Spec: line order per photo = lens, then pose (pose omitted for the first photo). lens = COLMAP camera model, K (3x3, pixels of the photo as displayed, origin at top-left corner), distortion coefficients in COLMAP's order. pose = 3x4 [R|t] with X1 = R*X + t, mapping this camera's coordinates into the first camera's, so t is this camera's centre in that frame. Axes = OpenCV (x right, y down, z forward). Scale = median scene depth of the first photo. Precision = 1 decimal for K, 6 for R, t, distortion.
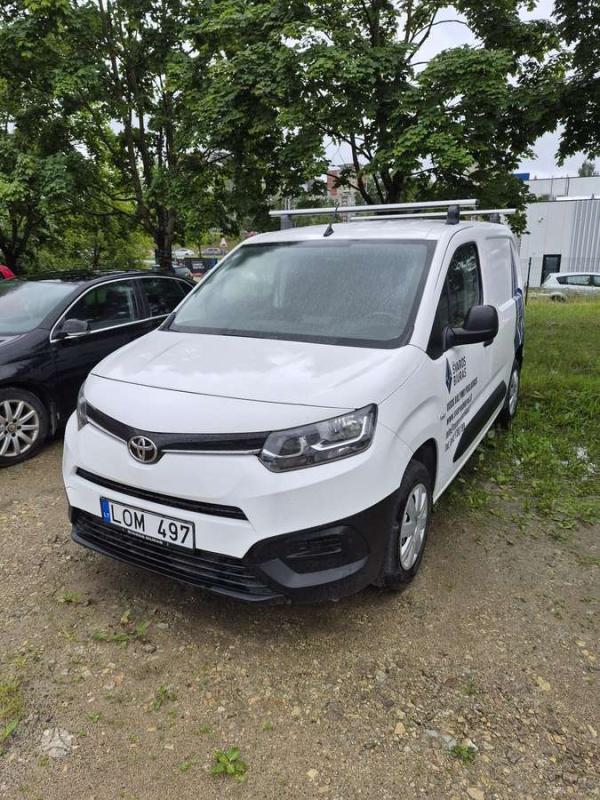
lens RADIAL K [[551.7, 0, 290.6], [0, 551.7, 396.7], [0, 0, 1]] dist [0.103482, -0.130517]
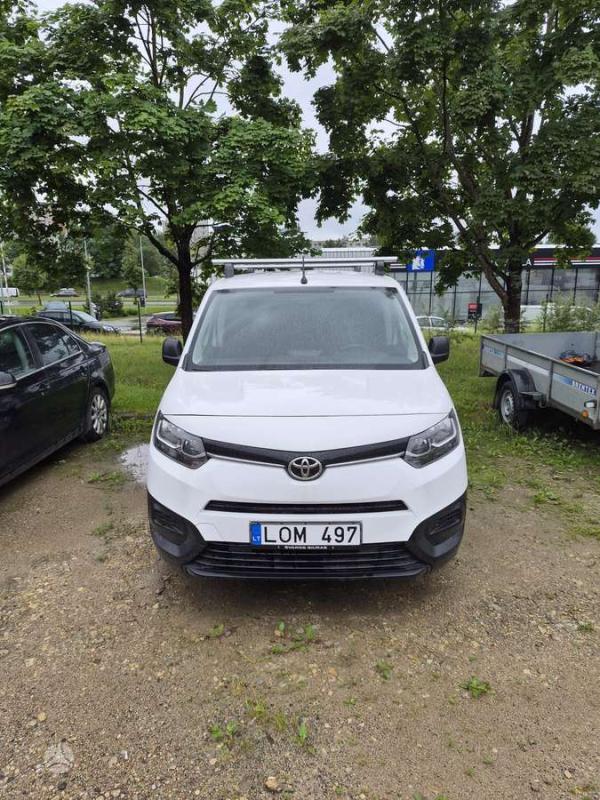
lens RADIAL K [[551.7, 0, 290.6], [0, 551.7, 396.7], [0, 0, 1]] dist [0.103482, -0.130517]
pose [[0.874399, -0.089814, 0.476822, -0.784884], [0.122785, 0.991691, -0.038369, -0.011182], [-0.469414, 0.092097, 0.878162, 0.000987]]
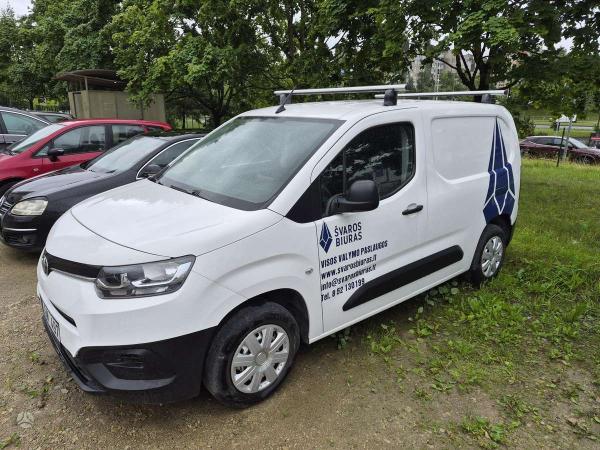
lens RADIAL K [[417.4, 0, 292.0], [0, 417.4, 226.6], [0, 0, 1]] dist [0.088300, -0.113583]
pose [[0.939541, 0.111679, -0.323714, 0.614973], [-0.109387, 0.993676, 0.025330, -0.092221], [0.324496, 0.011611, 0.945816, 0.179625]]
